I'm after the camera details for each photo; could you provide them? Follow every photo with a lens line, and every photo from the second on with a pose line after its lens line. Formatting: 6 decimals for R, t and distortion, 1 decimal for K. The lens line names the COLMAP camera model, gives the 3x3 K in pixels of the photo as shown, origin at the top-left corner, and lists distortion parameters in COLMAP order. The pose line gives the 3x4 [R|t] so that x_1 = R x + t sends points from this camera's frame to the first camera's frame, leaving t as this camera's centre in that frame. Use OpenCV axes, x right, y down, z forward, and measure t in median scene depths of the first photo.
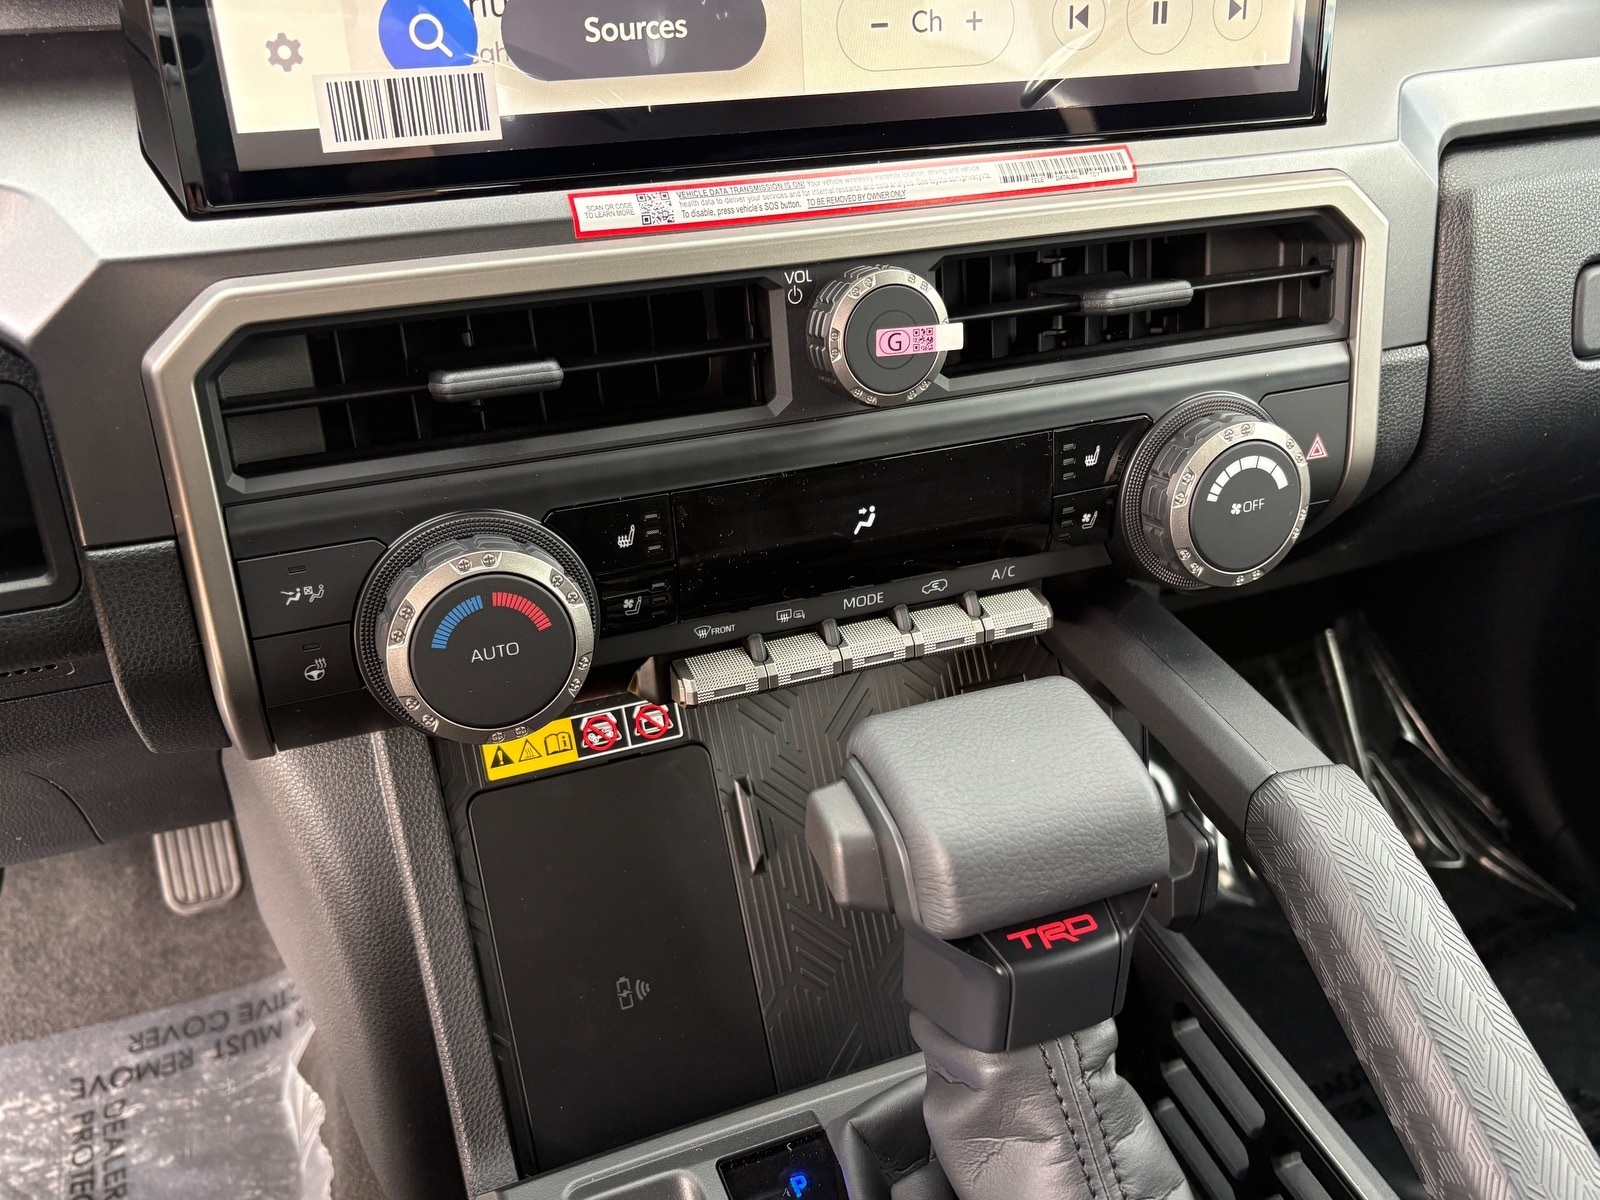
lens RADIAL K [[1377.3, 0, 784.6], [0, 1377.3, 585.8], [0, 0, 1]] dist [0.032017, -0.036899]
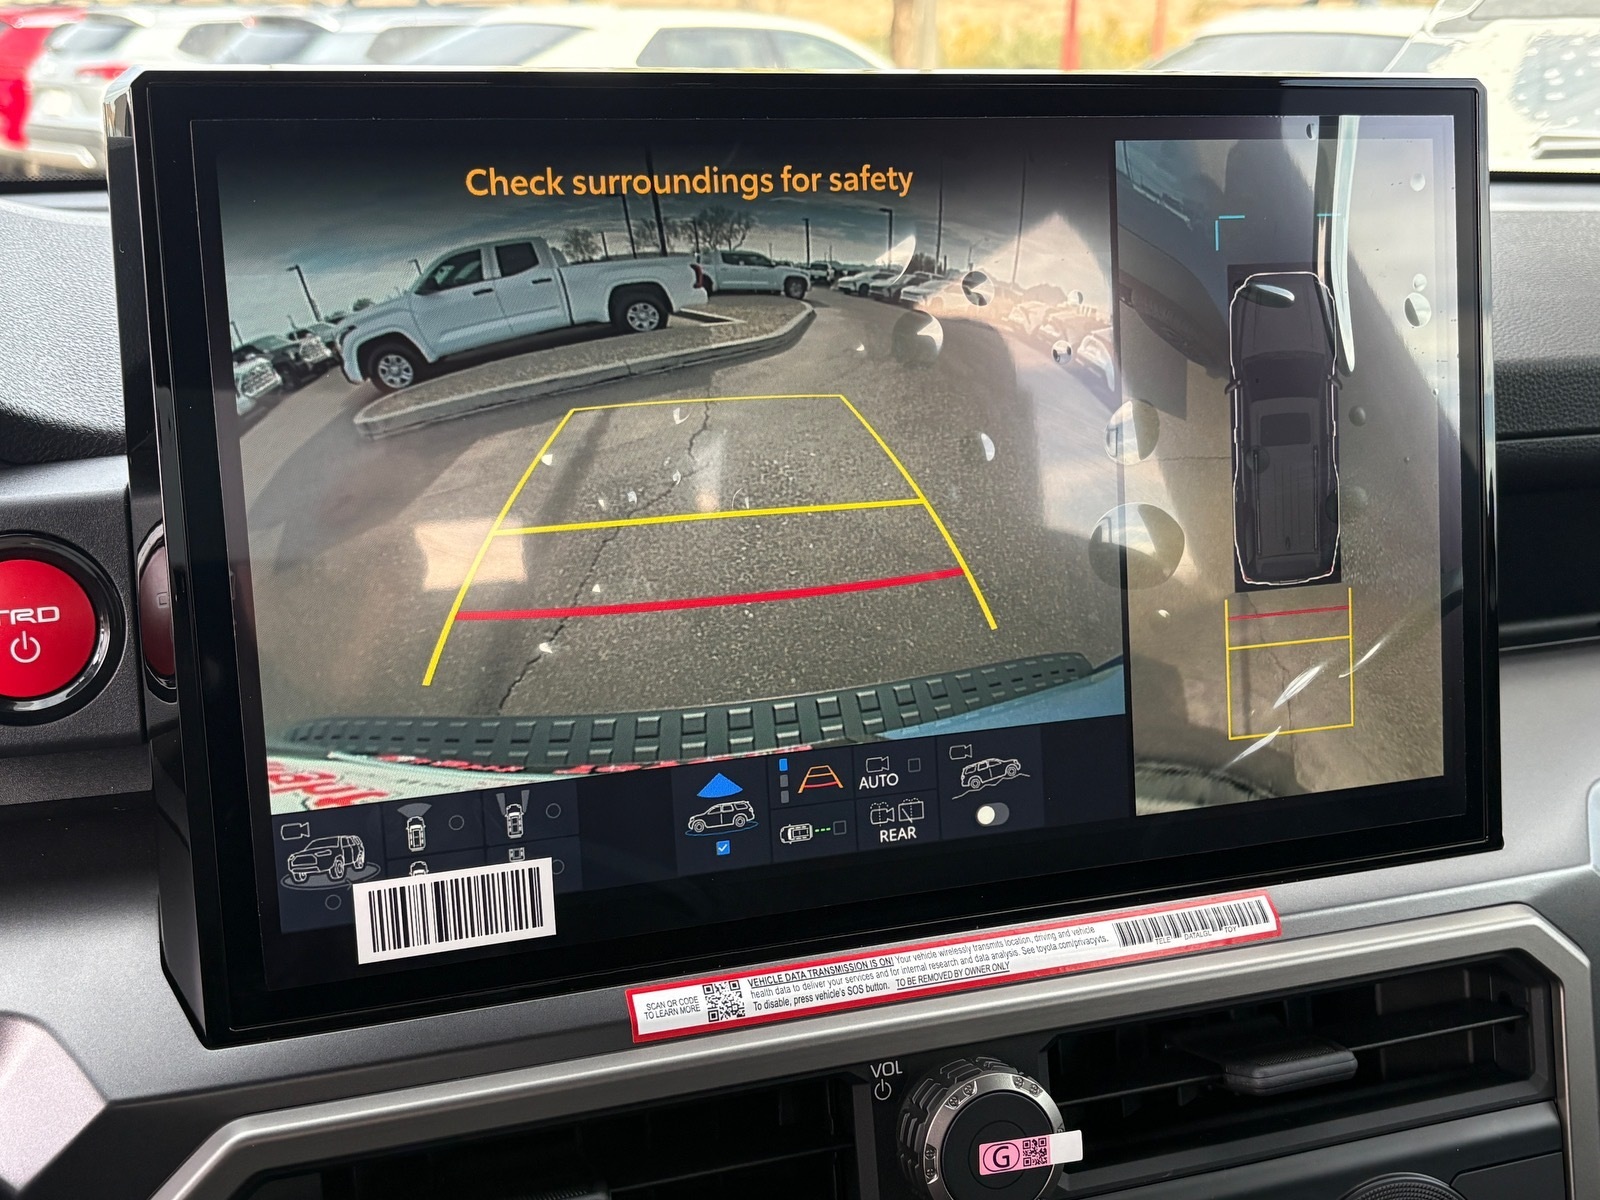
lens RADIAL K [[1884.7, 0, 782.7], [0, 1884.7, 628.9], [0, 0, 1]] dist [0.005002, 0.000000]
pose [[0.999084, -0.000854, -0.042780, -0.004378], [-0.009672, 0.969416, -0.245232, -0.198397], [0.041681, 0.245422, 0.968520, -0.204918]]
